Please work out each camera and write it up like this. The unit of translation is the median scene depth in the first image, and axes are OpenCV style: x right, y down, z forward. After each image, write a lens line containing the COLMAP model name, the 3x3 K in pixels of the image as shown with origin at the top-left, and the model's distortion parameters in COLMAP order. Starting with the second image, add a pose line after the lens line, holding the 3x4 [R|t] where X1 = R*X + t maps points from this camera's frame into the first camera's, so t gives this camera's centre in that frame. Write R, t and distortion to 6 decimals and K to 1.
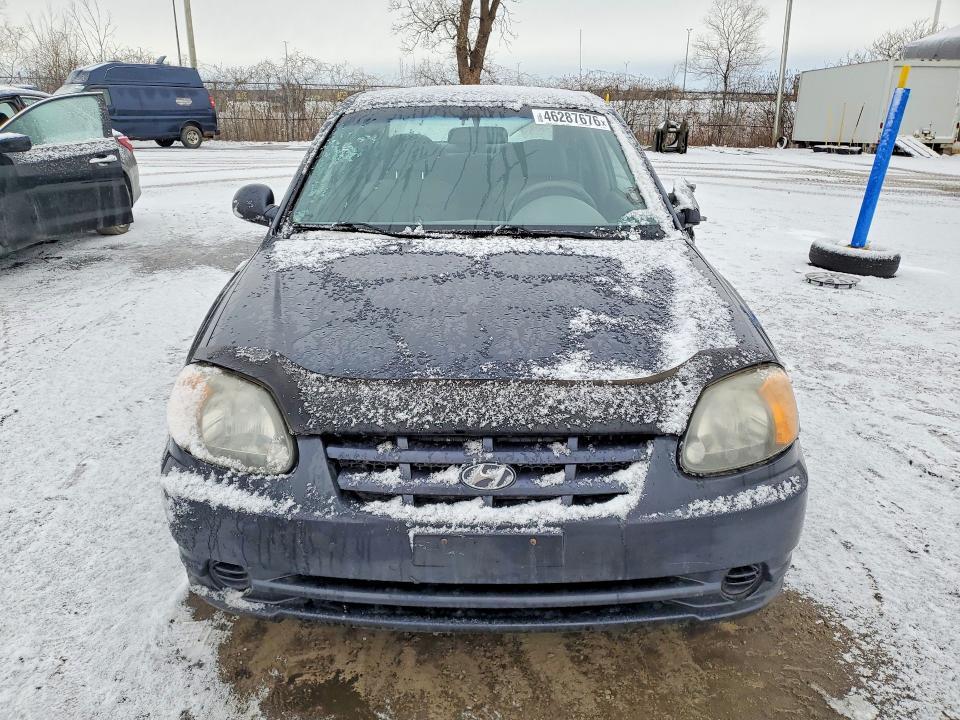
lens RADIAL K [[745.0, 0, 476.1], [0, 745.0, 369.6], [0, 0, 1]] dist [0.014845, 0.008165]
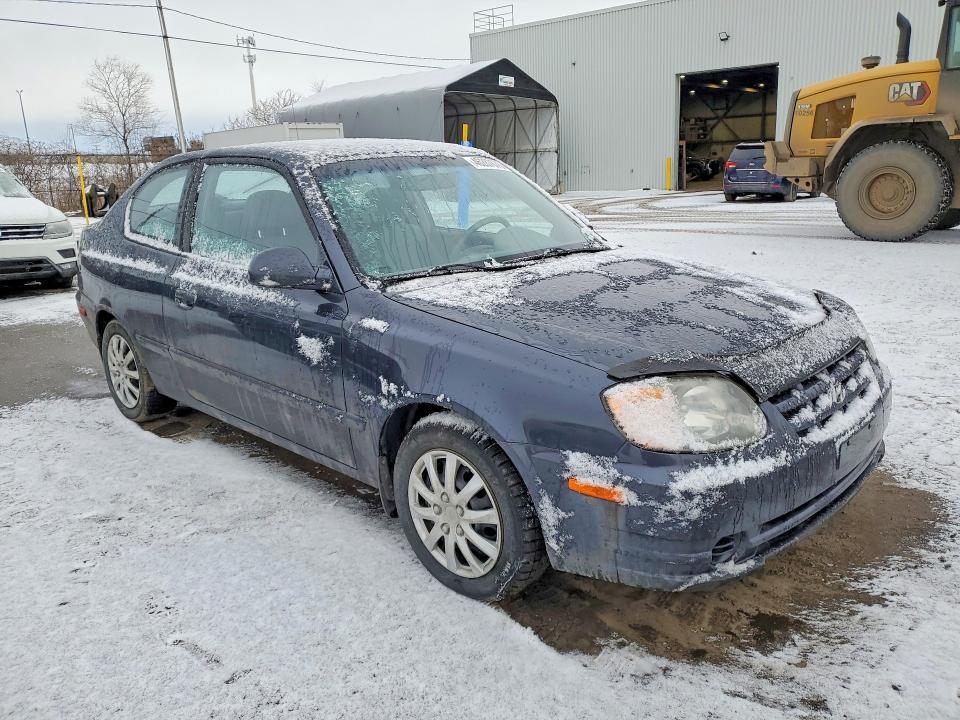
lens RADIAL K [[745.0, 0, 476.0], [0, 745.0, 349.8], [0, 0, 1]] dist [0.014845, 0.008165]
pose [[0.703270, -0.212907, 0.678294, -1.351834], [0.278792, 0.960272, 0.012358, -0.137420], [-0.653977, 0.180412, 0.734687, 0.381579]]
